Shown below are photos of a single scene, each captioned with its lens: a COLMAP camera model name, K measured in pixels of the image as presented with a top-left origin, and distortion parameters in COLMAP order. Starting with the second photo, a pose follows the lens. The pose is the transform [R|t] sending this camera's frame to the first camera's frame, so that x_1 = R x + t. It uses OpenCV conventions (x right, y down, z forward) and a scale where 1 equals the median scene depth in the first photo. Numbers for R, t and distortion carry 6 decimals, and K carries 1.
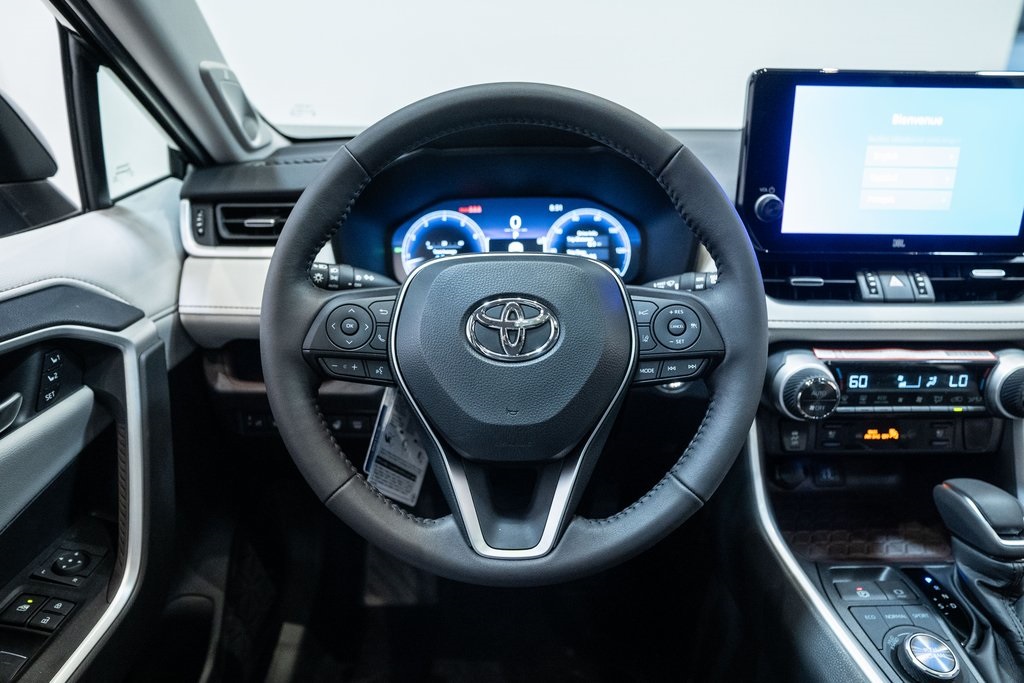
lens RADIAL K [[596.5, 0, 509.6], [0, 596.5, 338.3], [0, 0, 1]] dist [-0.050670, 0.017715]
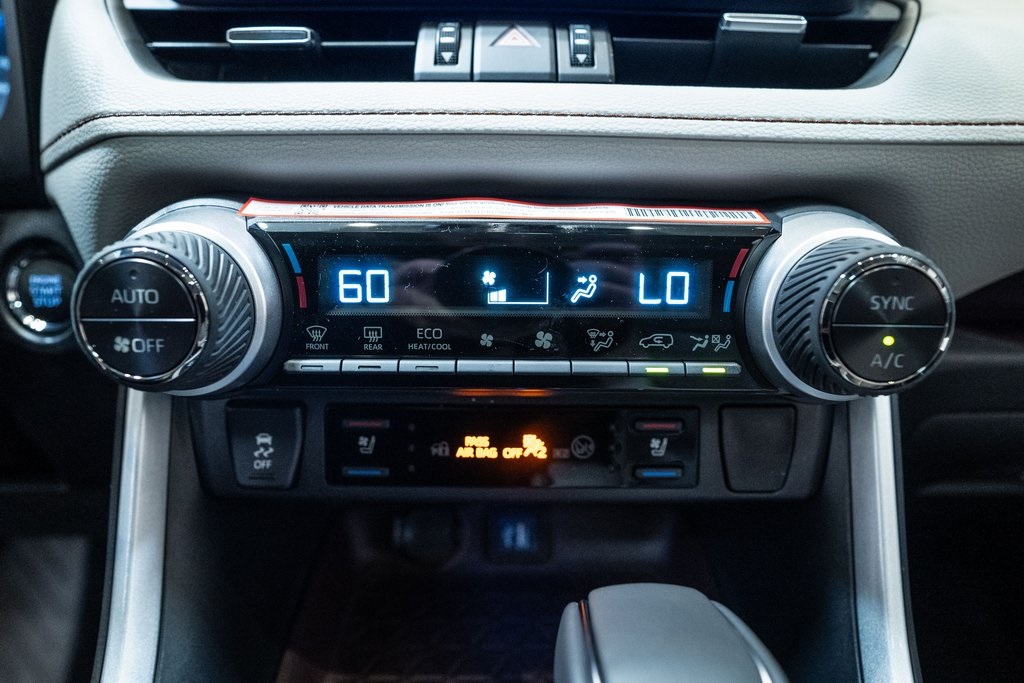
lens RADIAL K [[576.7, 0, 502.8], [0, 576.7, 344.1], [0, 0, 1]] dist [-0.044737, 0.000994]
pose [[0.999973, 0.007271, 0.001186, 0.675760], [-0.007191, 0.998305, -0.057747, 0.126627], [-0.001604, 0.057737, 0.998331, 0.663498]]
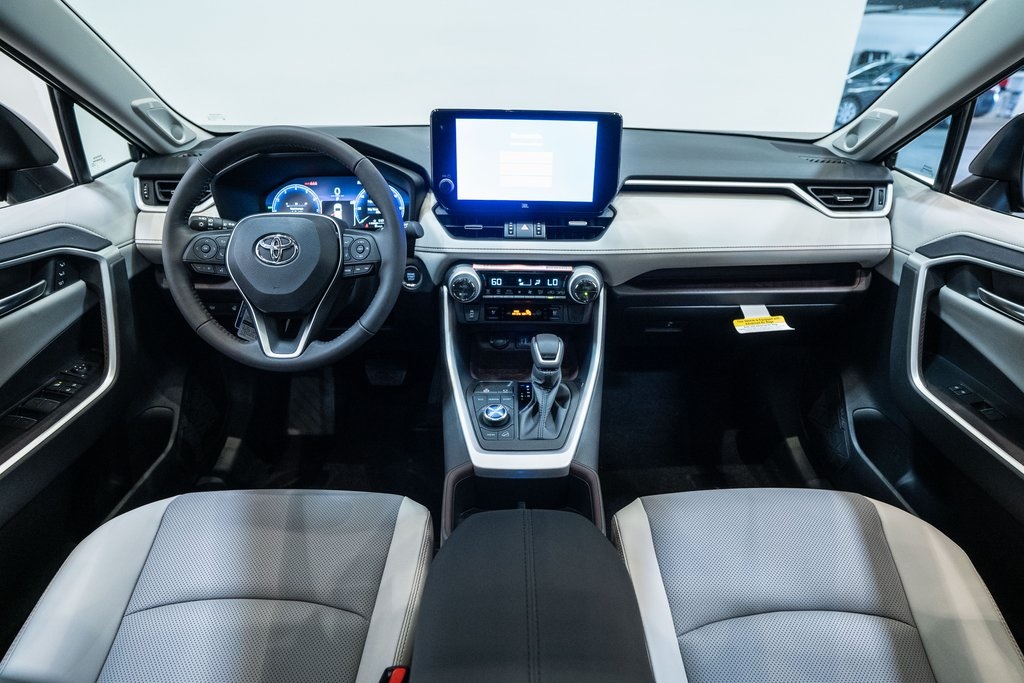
lens RADIAL K [[529.1, 0, 515.1], [0, 529.1, 345.7], [0, 0, 1]] dist [-0.039323, 0.016170]
pose [[0.999894, 0.006655, 0.012939, 0.632068], [-0.008235, 0.991971, 0.126196, 0.061876], [-0.011995, -0.126290, 0.991921, -0.688667]]
